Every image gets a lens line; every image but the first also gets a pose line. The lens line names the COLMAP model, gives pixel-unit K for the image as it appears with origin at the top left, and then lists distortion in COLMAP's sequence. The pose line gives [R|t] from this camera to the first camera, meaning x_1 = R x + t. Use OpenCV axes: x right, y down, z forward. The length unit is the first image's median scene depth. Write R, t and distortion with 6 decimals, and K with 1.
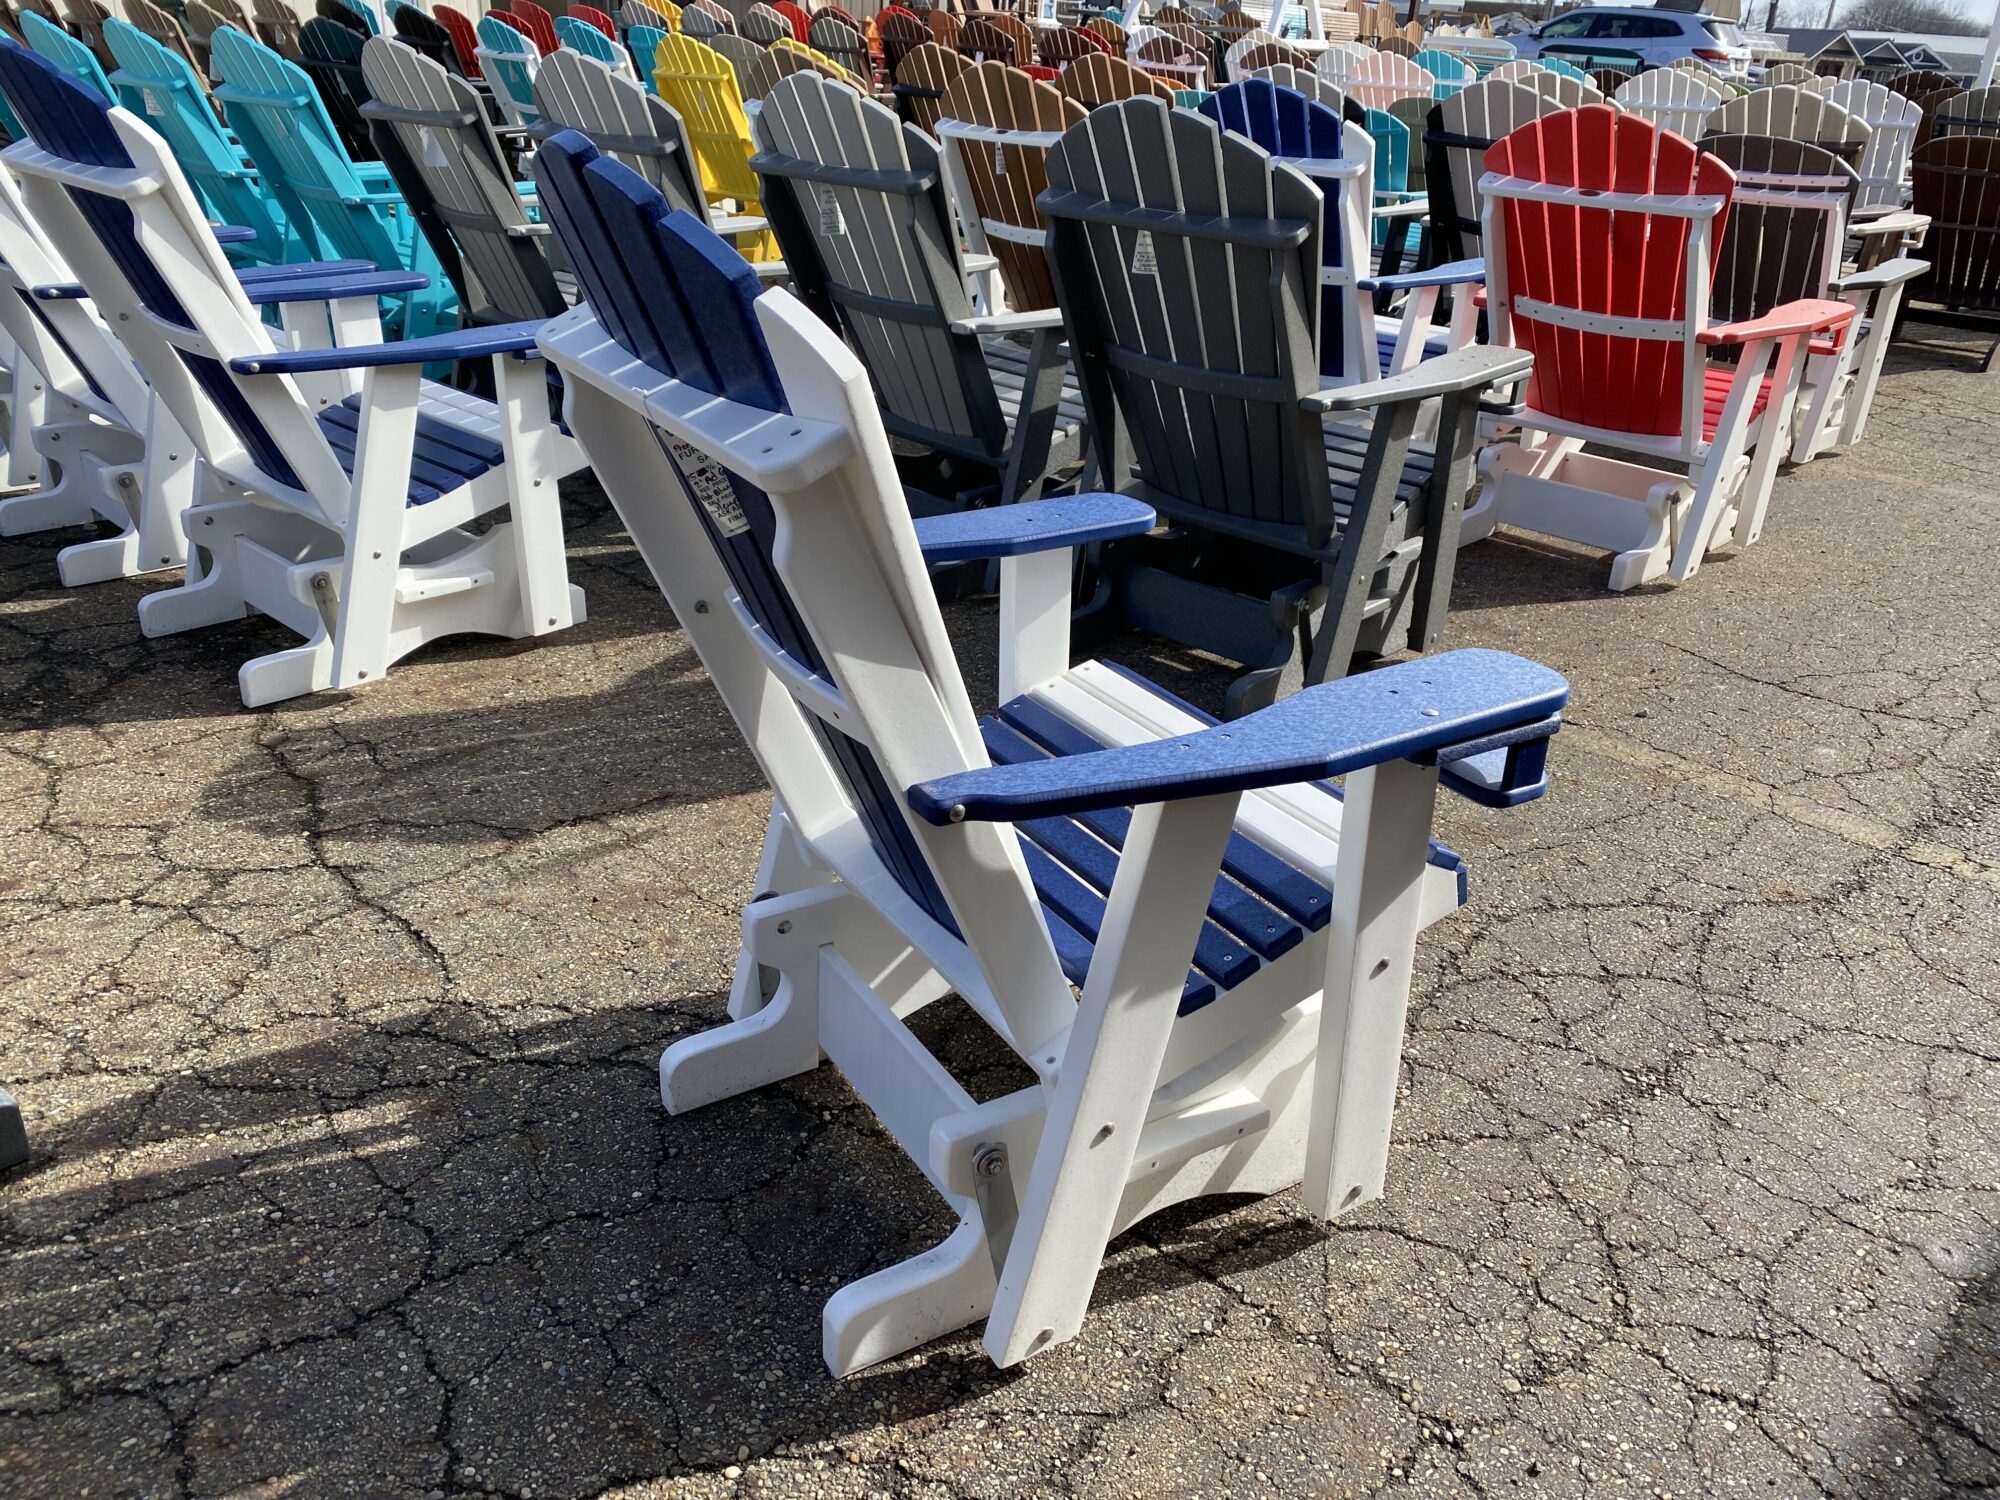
lens RADIAL K [[1557.6, 0, 1011.2], [0, 1557.6, 751.3], [0, 0, 1]] dist [0.019382, -0.002170]
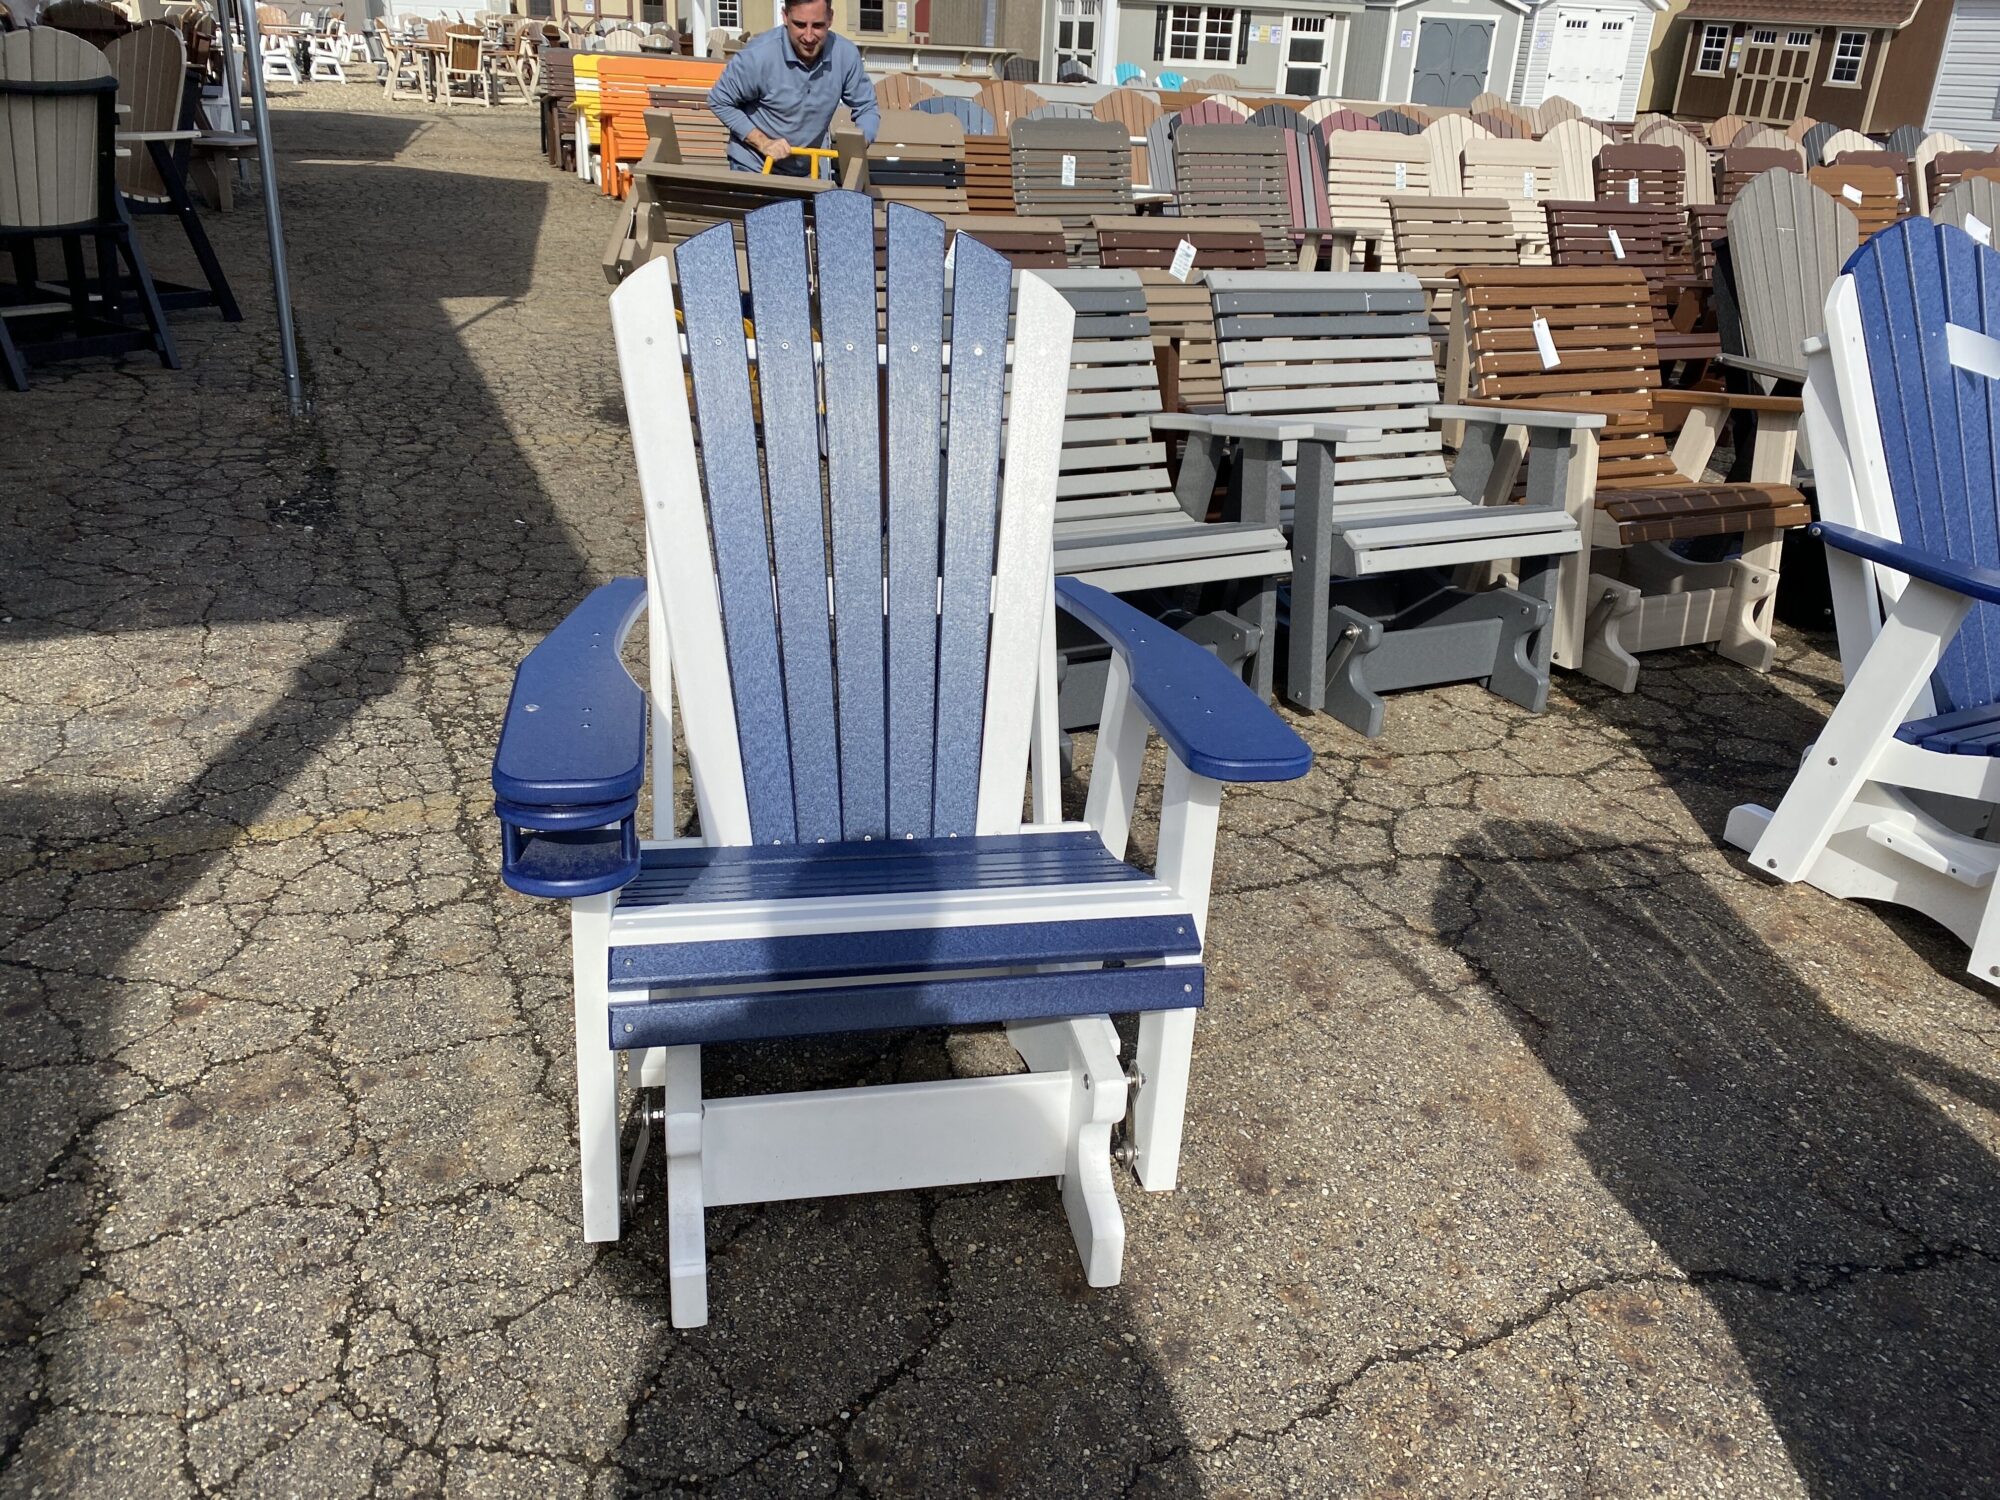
lens RADIAL K [[1527.4, 0, 1013.6], [0, 1527.4, 743.4], [0, 0, 1]] dist [0.004503, 0.013432]
pose [[-0.341501, 0.315325, -0.885408, 0.866744], [-0.452660, 0.770411, 0.448961, -0.503679], [0.823697, 0.554109, -0.120361, 1.114230]]
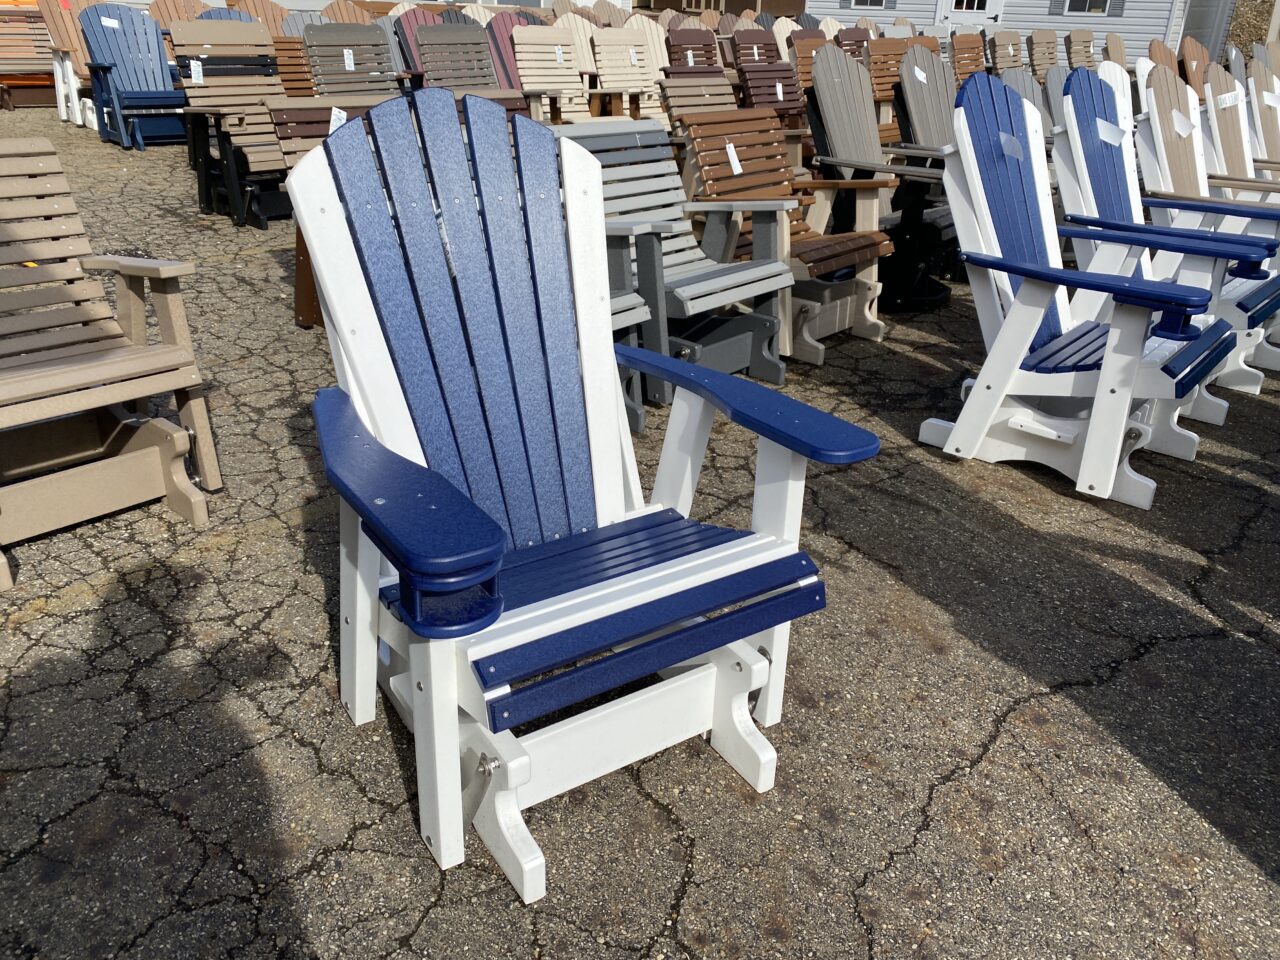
lens RADIAL K [[973.2, 0, 640.0], [0, 973.2, 480.0], [0, 0, 1]] dist [0.015724, -0.005969]
pose [[0.031400, 0.393705, -0.918700, 0.863896], [-0.444449, 0.828781, 0.339980, -0.361162], [0.895254, 0.397640, 0.201006, 0.807794]]
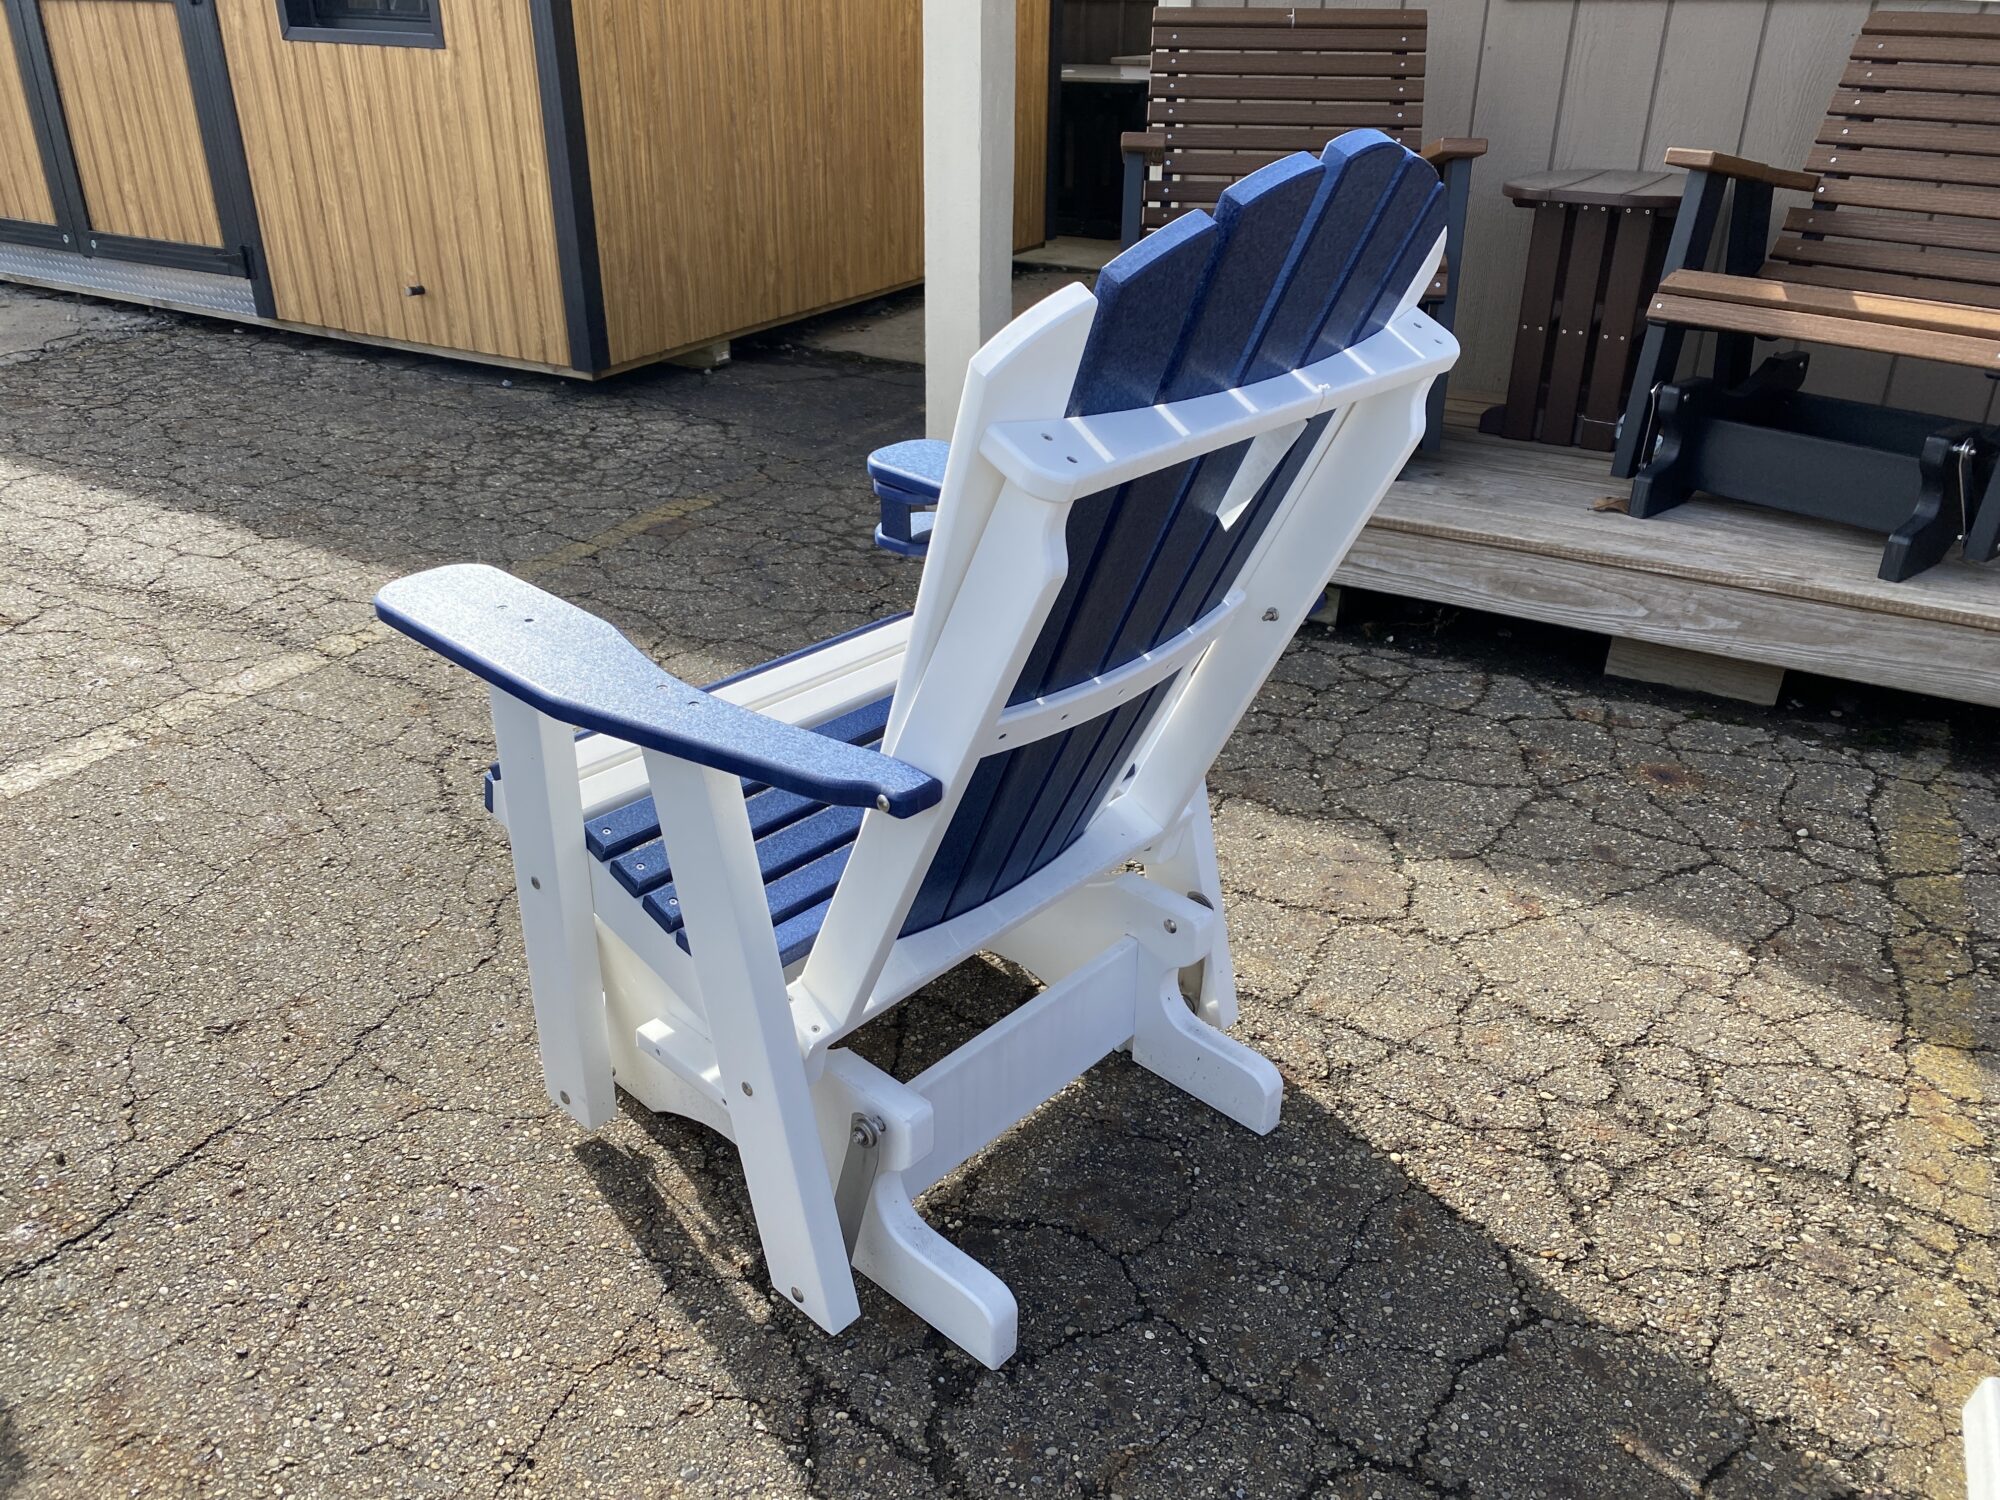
lens RADIAL K [[1520.6, 0, 1000.0], [0, 1520.6, 750.0], [0, 0, 1]] dist [0.015724, -0.005969]
pose [[-0.271786, -0.482953, 0.832399, -0.756487], [0.368144, 0.746991, 0.553602, -0.465646], [-0.889158, 0.456904, -0.025226, 0.915192]]
